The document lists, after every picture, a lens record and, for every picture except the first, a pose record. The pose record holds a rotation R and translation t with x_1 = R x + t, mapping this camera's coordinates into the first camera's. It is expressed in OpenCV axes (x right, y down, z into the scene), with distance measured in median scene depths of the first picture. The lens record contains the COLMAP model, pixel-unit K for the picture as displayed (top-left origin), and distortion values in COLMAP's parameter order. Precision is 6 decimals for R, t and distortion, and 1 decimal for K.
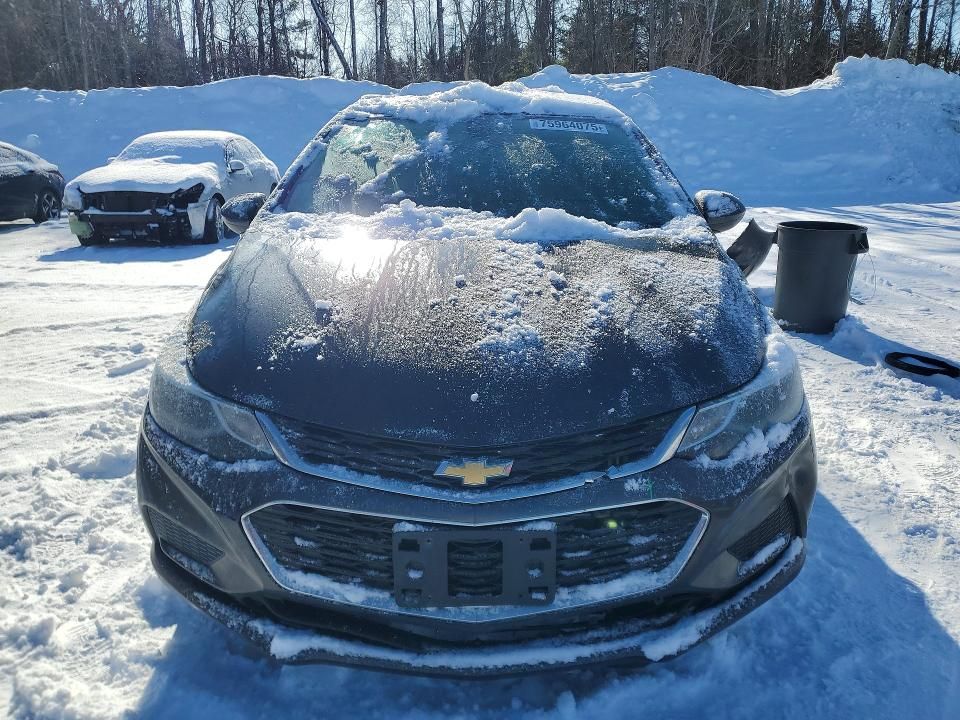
lens RADIAL K [[752.3, 0, 472.6], [0, 752.3, 359.0], [0, 0, 1]] dist [0.010635, 0.005703]
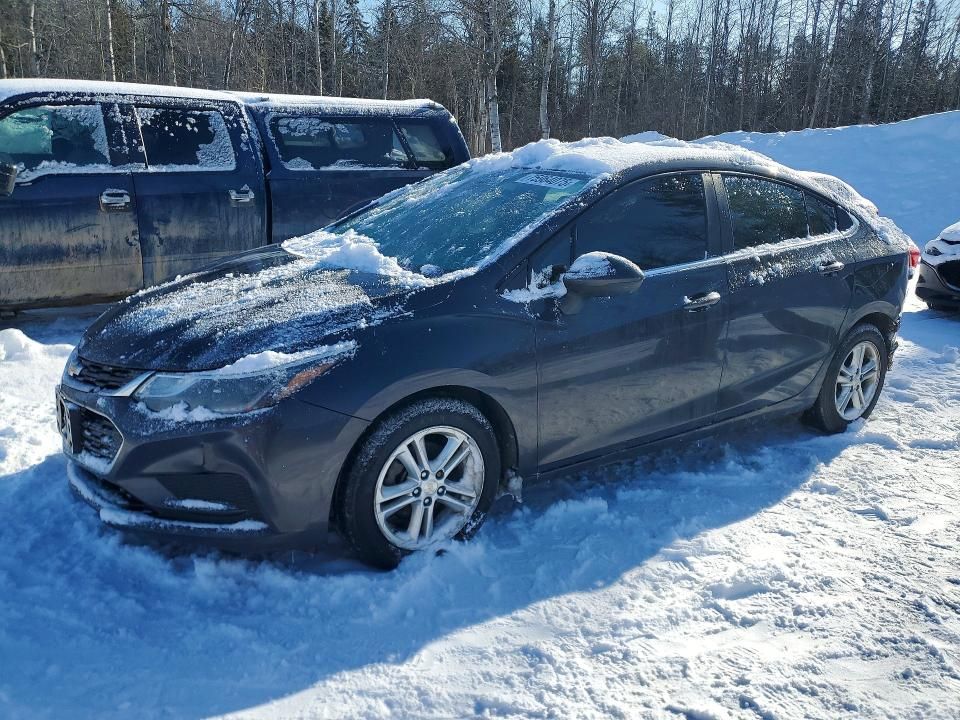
lens RADIAL K [[752.3, 0, 472.6], [0, 752.3, 359.0], [0, 0, 1]] dist [0.010635, 0.005703]
pose [[0.588000, 0.220592, -0.778200, 1.437085], [-0.255339, 0.963520, 0.080192, -0.188968], [0.767501, 0.151552, 0.622875, 0.446007]]
